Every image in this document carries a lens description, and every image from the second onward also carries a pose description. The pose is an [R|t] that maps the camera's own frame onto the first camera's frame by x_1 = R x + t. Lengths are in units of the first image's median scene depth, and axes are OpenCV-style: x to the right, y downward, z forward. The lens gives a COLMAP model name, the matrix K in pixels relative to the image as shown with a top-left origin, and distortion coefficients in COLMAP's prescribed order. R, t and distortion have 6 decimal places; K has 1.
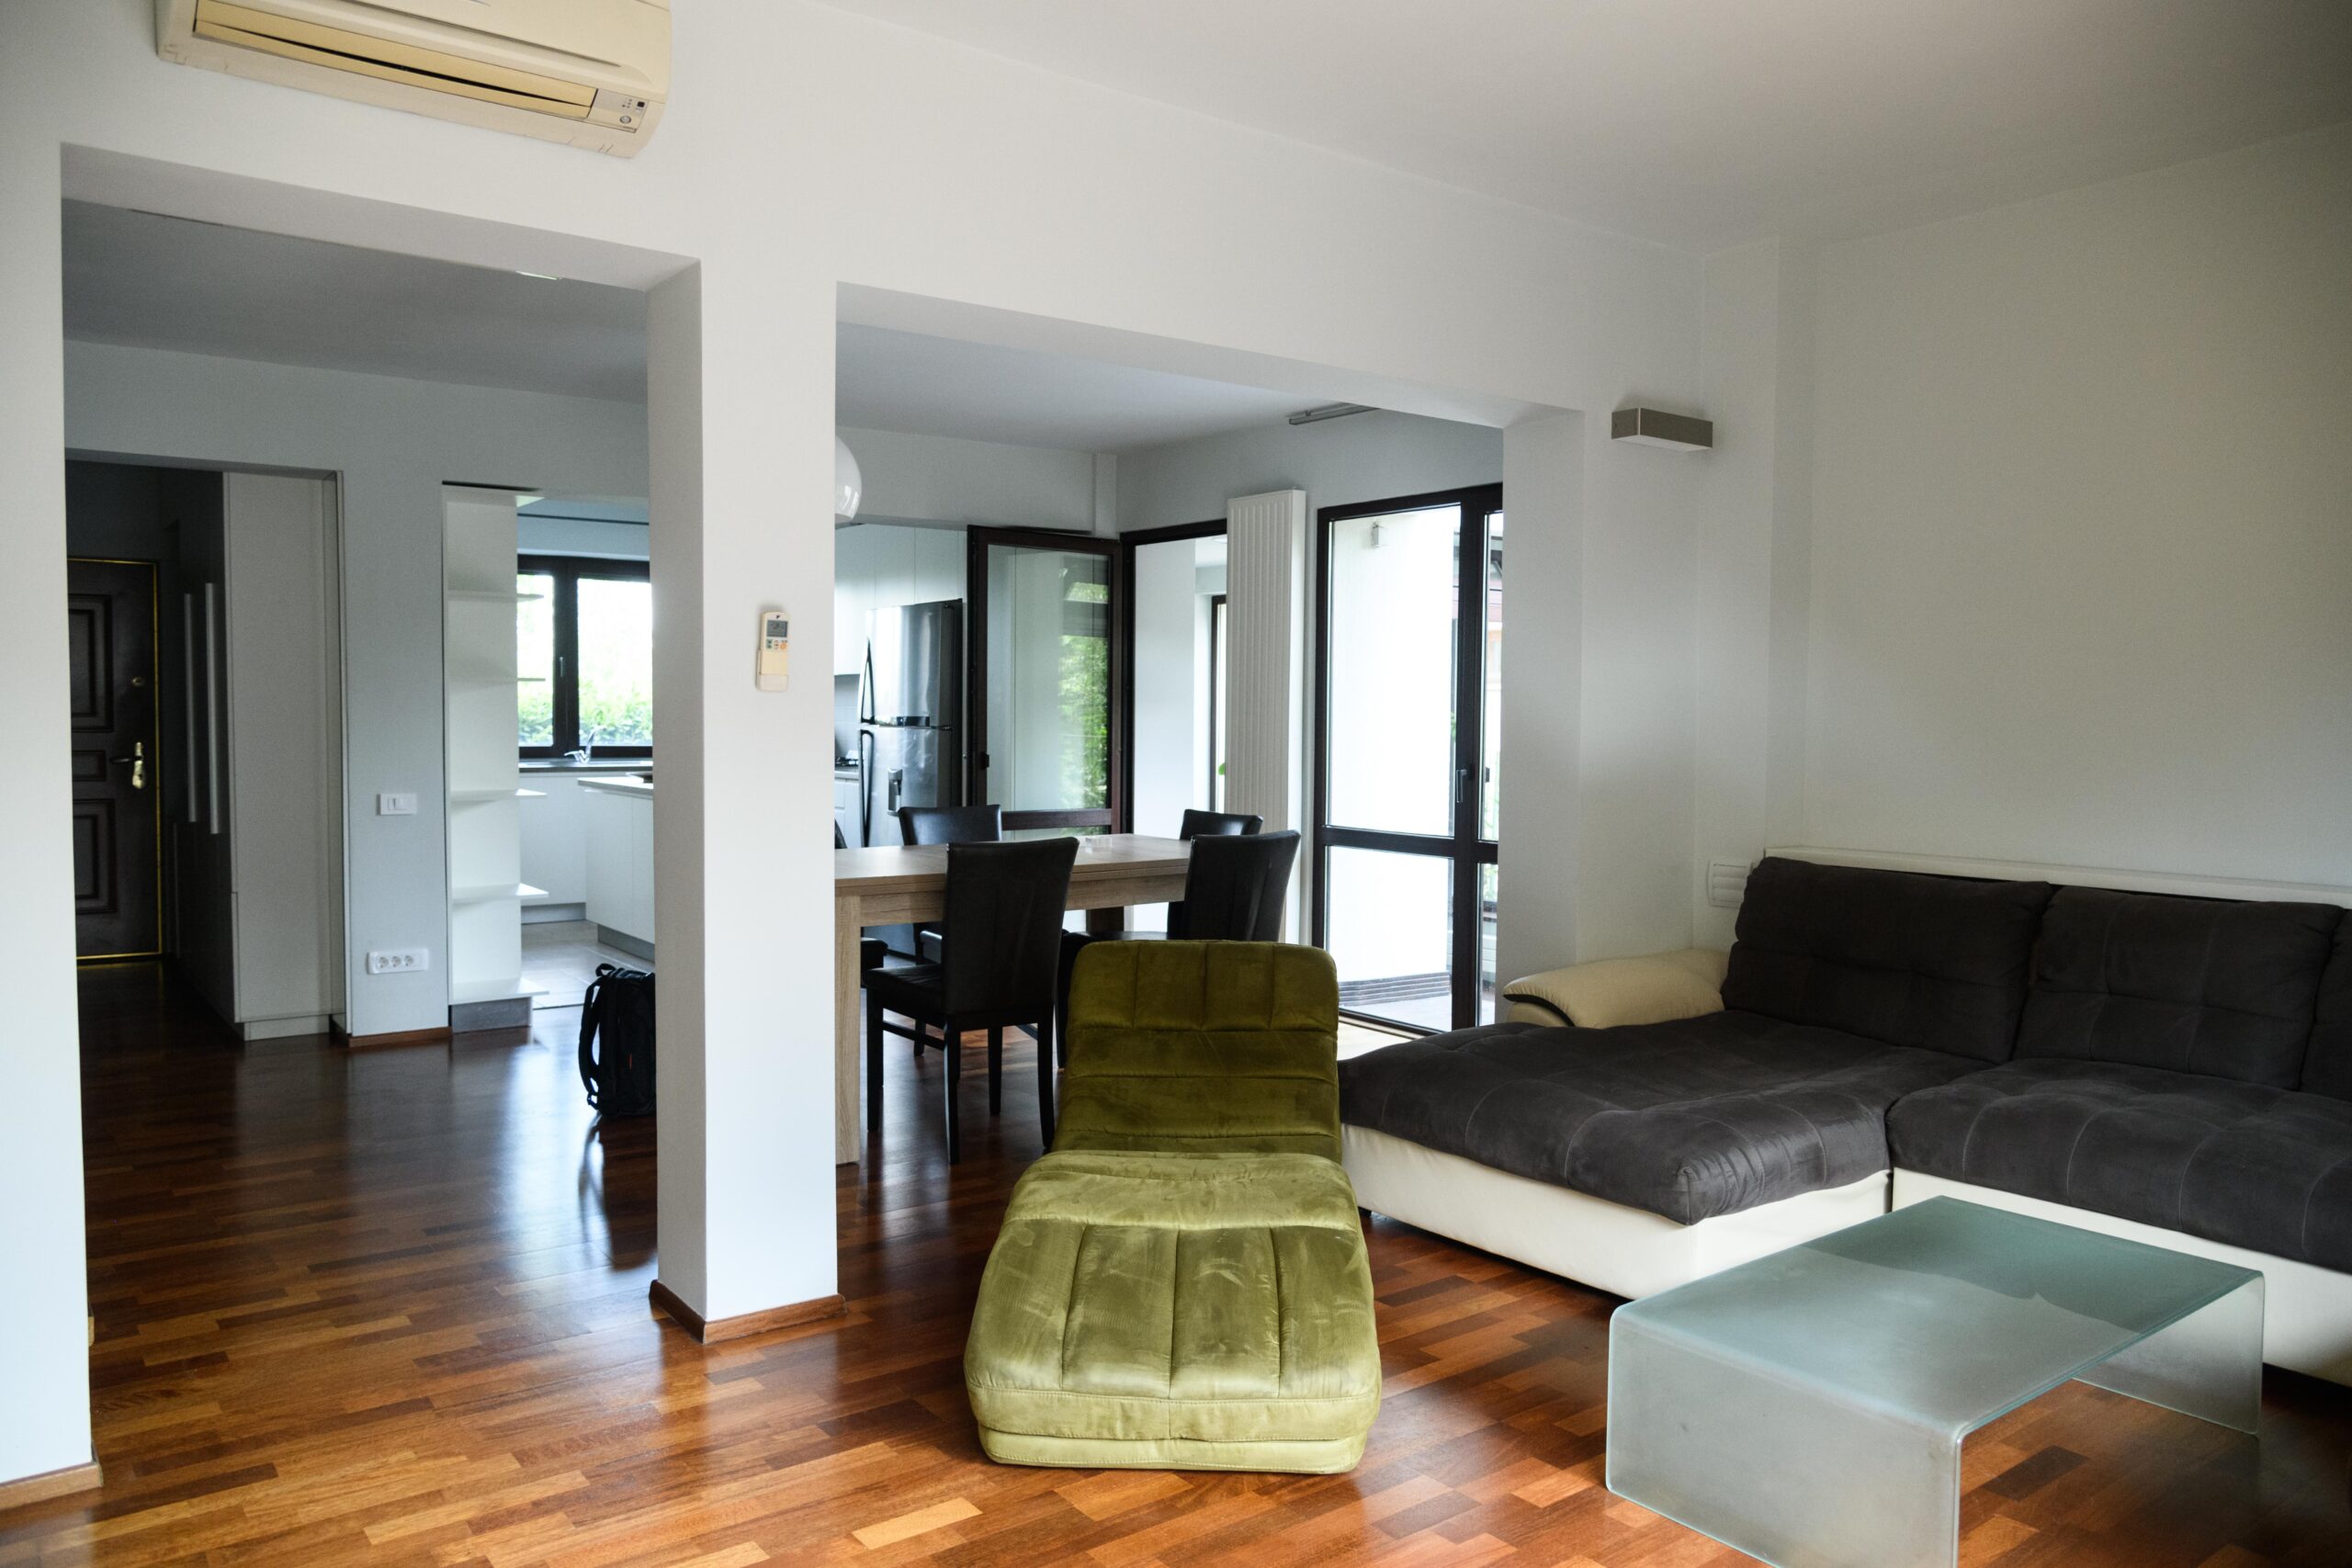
lens RADIAL K [[1589.5, 0, 1179.6], [0, 1589.5, 793.1], [0, 0, 1]] dist [-0.030110, 0.025196]
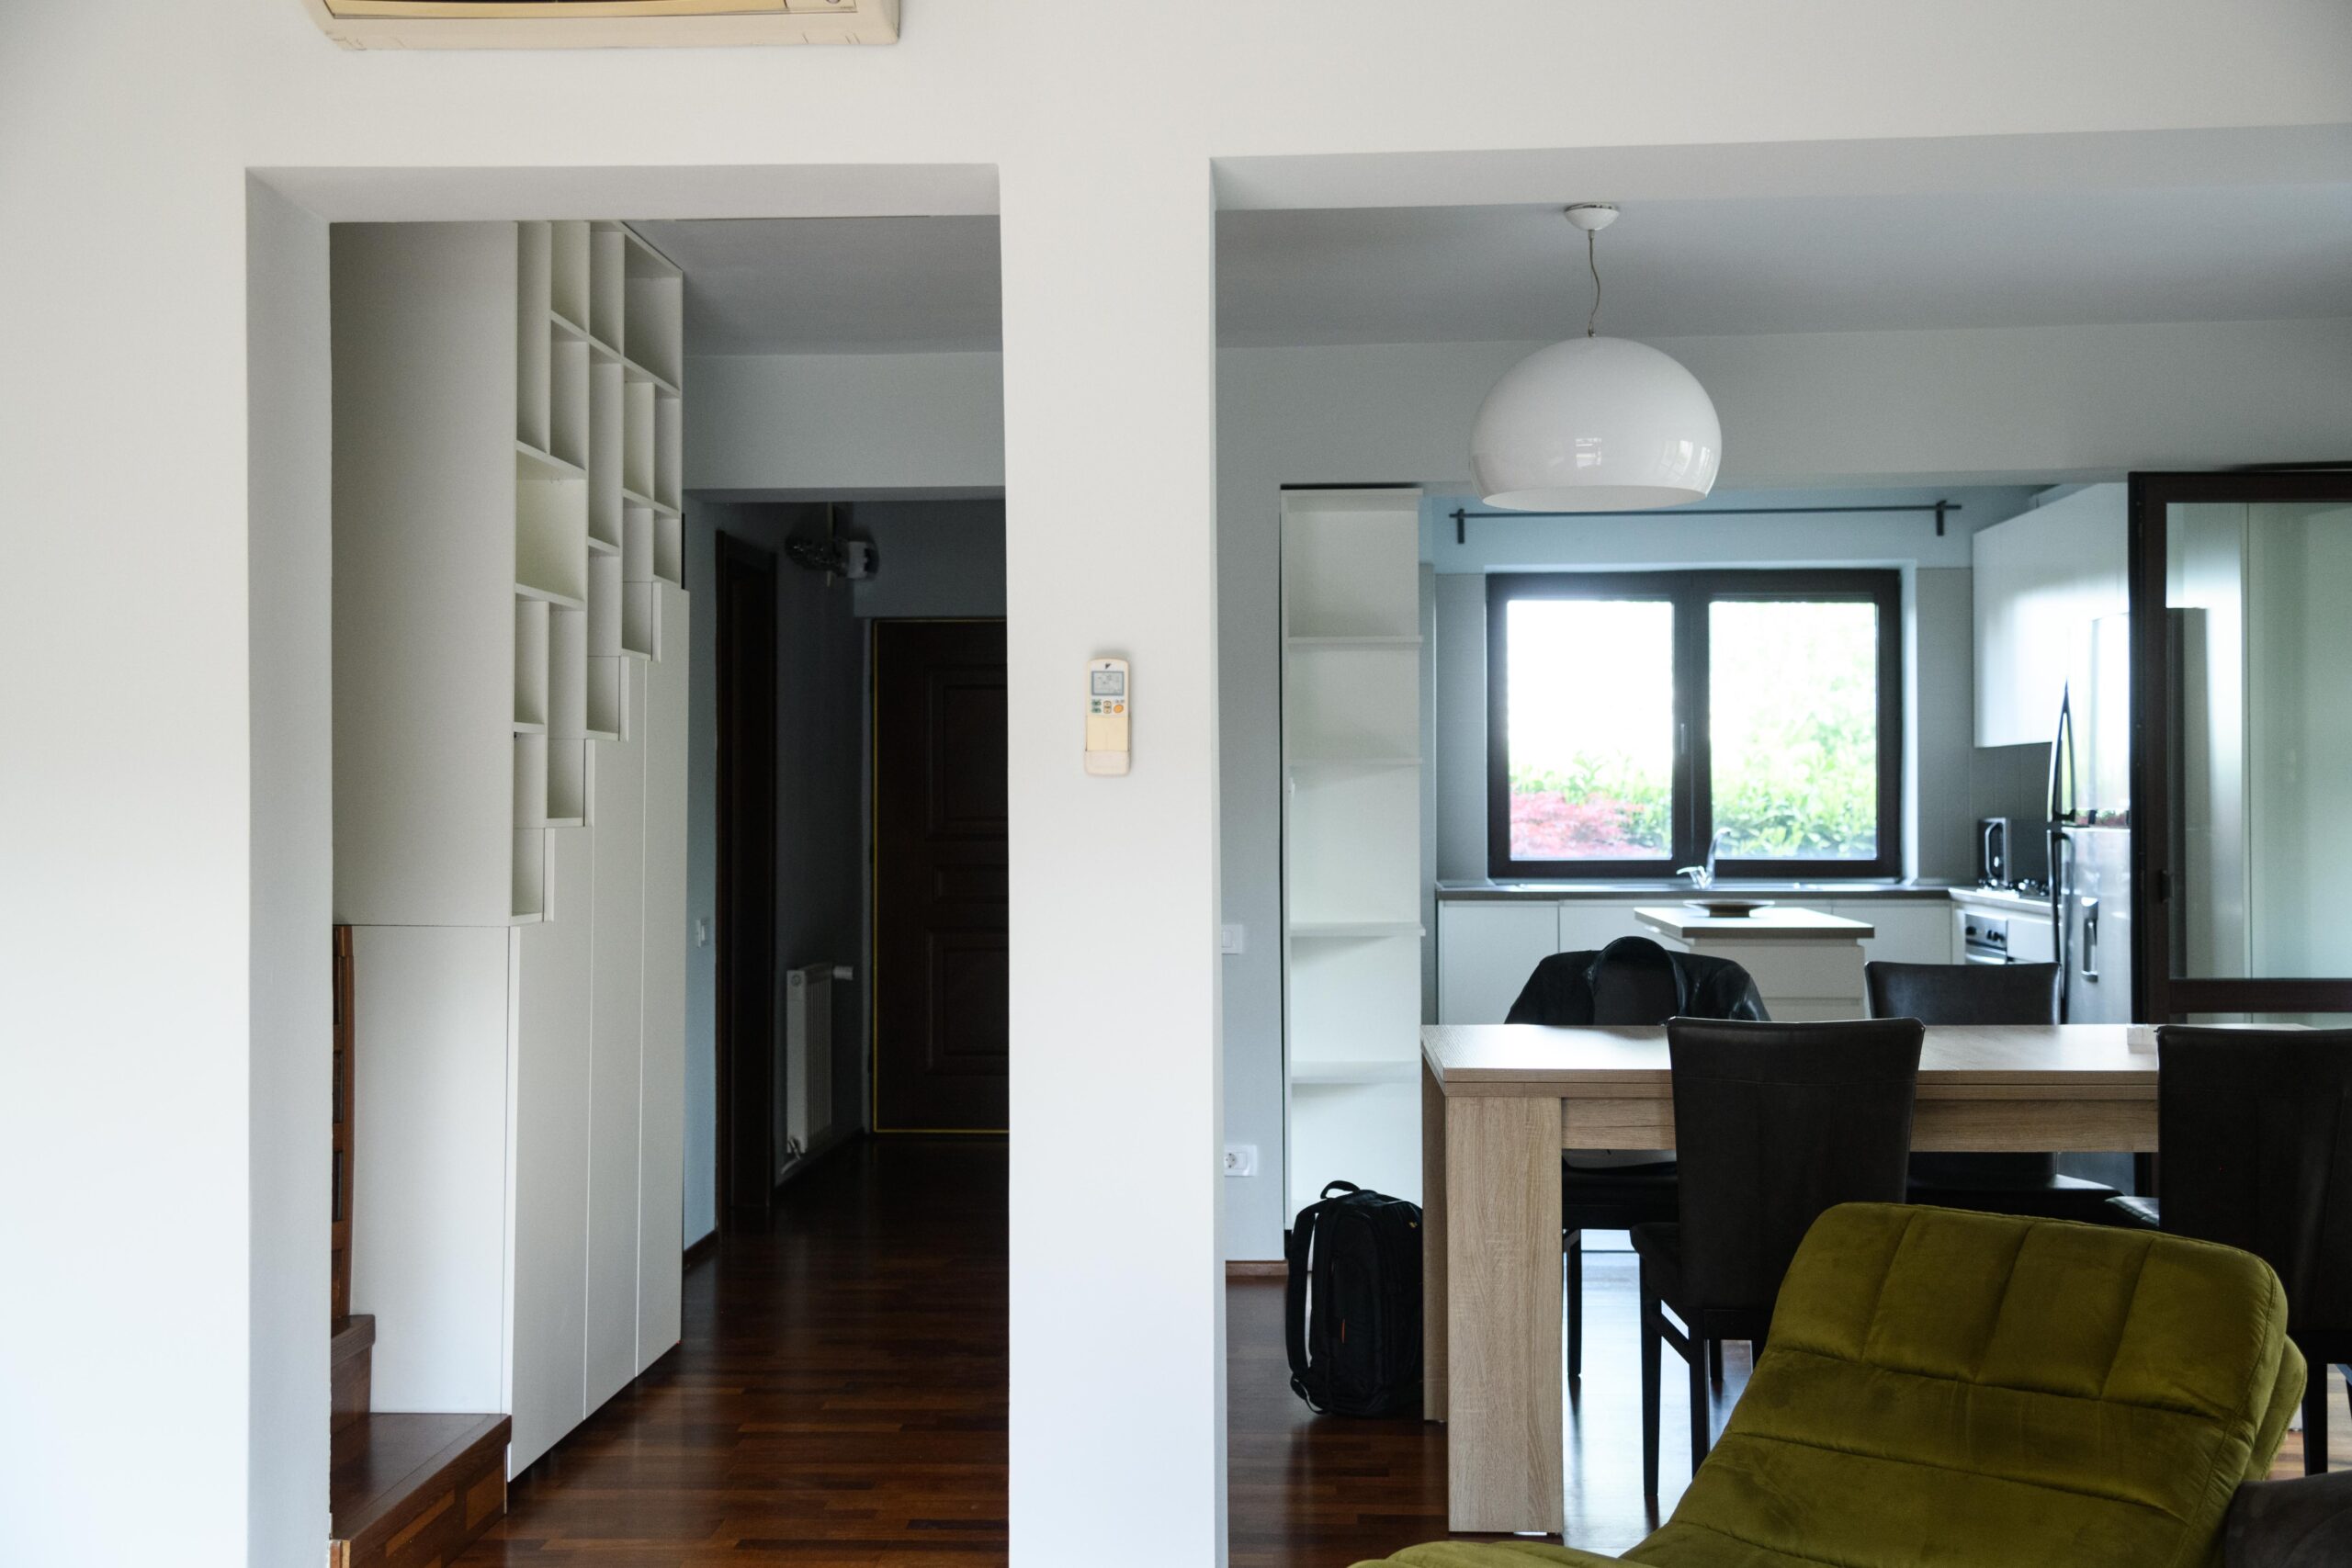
lens RADIAL K [[2567.0, 0, 1176.0], [0, 2567.0, 784.0], [0, 0, 1]] dist [0.017086, 0.019810]
pose [[0.769011, -0.019790, -0.638929, 0.284802], [-0.018327, 0.998427, -0.052983, -0.001413], [0.638973, 0.052454, 0.767439, 0.111440]]
